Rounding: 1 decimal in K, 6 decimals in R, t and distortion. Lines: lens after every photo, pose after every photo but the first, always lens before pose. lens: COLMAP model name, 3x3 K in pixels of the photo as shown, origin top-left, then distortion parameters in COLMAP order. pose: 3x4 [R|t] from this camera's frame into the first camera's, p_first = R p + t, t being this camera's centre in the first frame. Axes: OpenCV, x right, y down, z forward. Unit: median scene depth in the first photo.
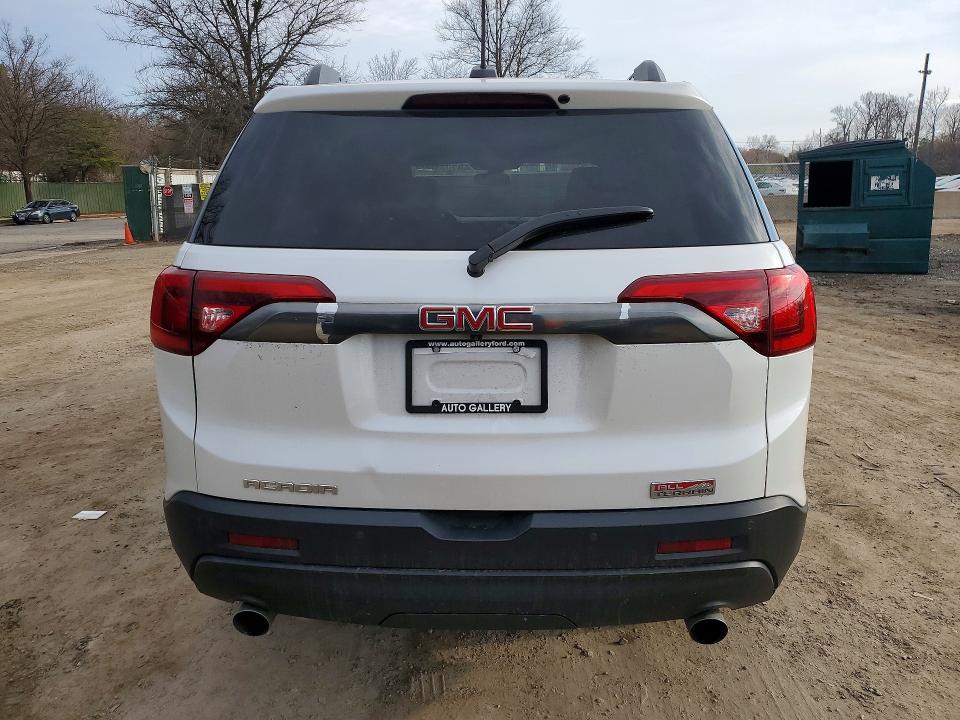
lens RADIAL K [[736.3, 0, 483.5], [0, 736.3, 356.7], [0, 0, 1]] dist [0.022818, 0.001088]
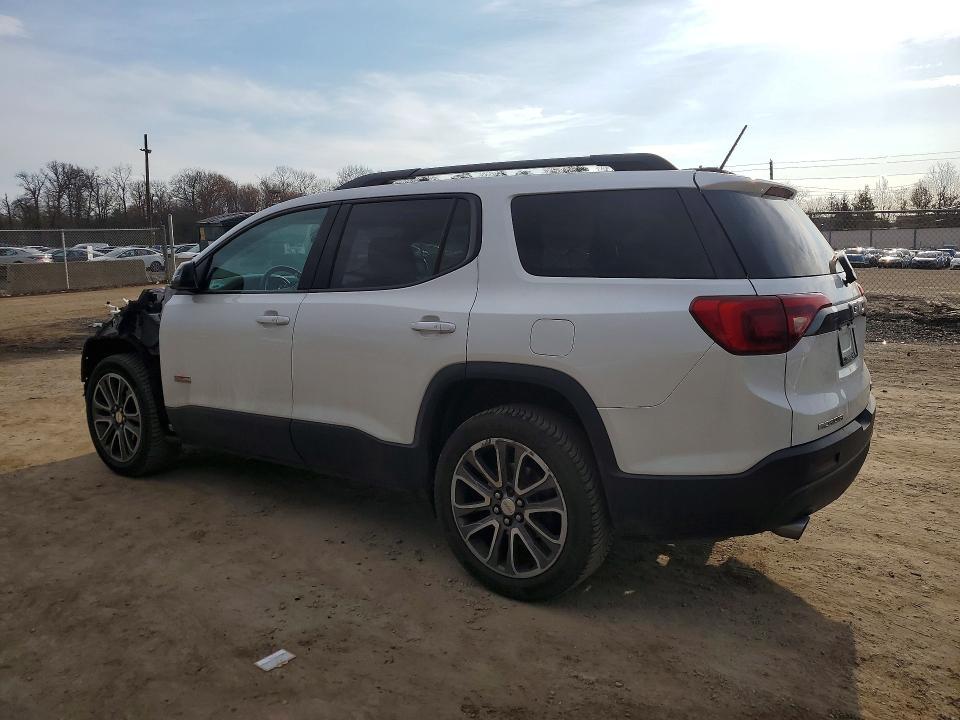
lens RADIAL K [[736.3, 0, 483.5], [0, 736.3, 356.7], [0, 0, 1]] dist [0.022818, 0.001088]
pose [[0.559596, -0.121008, 0.819884, -1.043403], [0.191985, 0.981301, 0.013796, -0.069666], [-0.806222, 0.149686, 0.572364, 0.345292]]
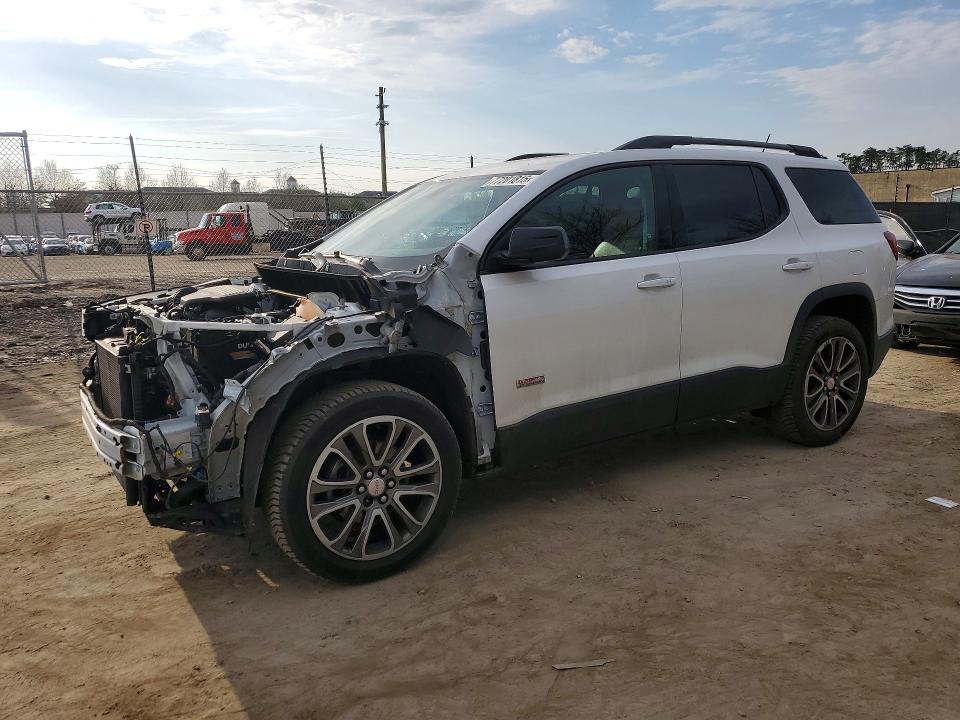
lens RADIAL K [[741.6, 0, 478.4], [0, 741.6, 377.7], [0, 0, 1]] dist [0.017759, 0.006648]
pose [[-0.562499, -0.153723, 0.812382, -1.041238], [0.208953, 0.924237, 0.319570, -0.453903], [-0.799959, 0.349507, -0.487761, 2.074141]]
